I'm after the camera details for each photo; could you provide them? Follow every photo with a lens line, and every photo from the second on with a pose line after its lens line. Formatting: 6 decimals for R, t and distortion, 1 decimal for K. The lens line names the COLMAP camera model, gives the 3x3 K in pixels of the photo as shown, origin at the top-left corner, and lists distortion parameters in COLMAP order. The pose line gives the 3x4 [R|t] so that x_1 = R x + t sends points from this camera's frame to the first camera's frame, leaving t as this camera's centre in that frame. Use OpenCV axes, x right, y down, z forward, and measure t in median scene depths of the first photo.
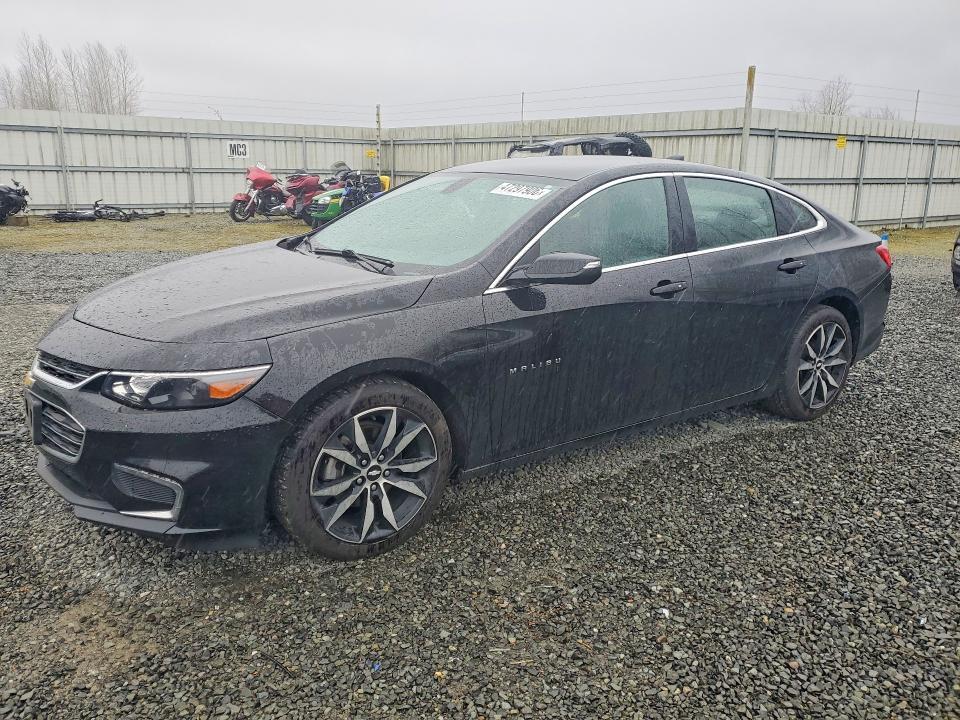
lens RADIAL K [[781.9, 0, 480.0], [0, 781.9, 360.0], [0, 0, 1]] dist [-0.012266, -0.004449]
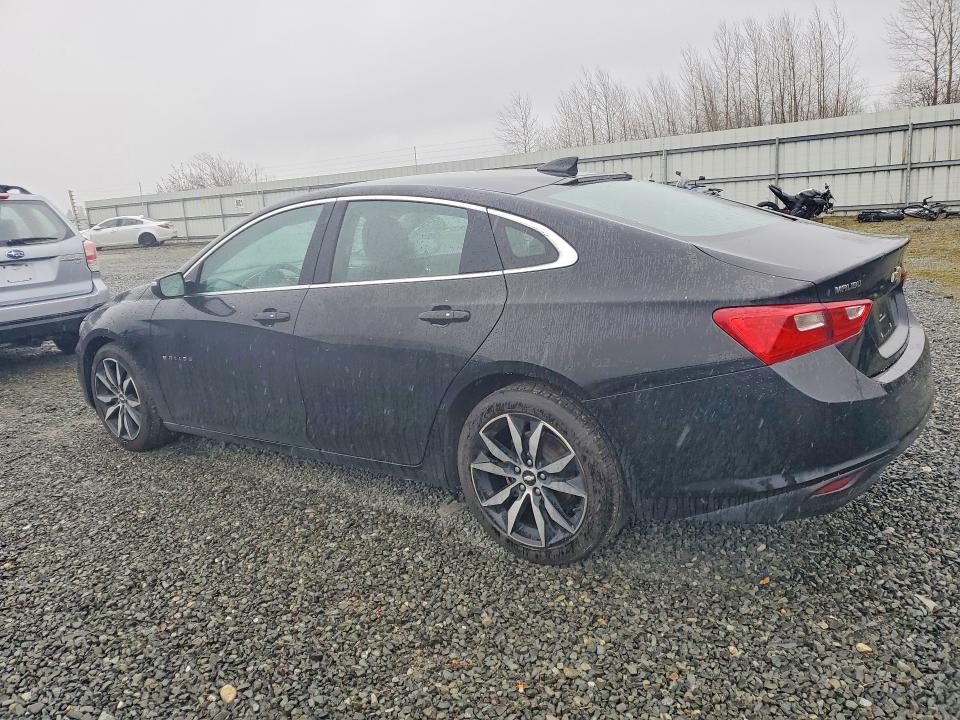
lens RADIAL K [[742.5, 0, 480.0], [0, 742.5, 360.0], [0, 0, 1]] dist [0.081241, -0.002519]
pose [[0.288101, 0.168830, -0.942600, 0.769275], [-0.155290, 0.979543, 0.127984, -0.125671], [0.944925, 0.109504, 0.308425, 0.596922]]
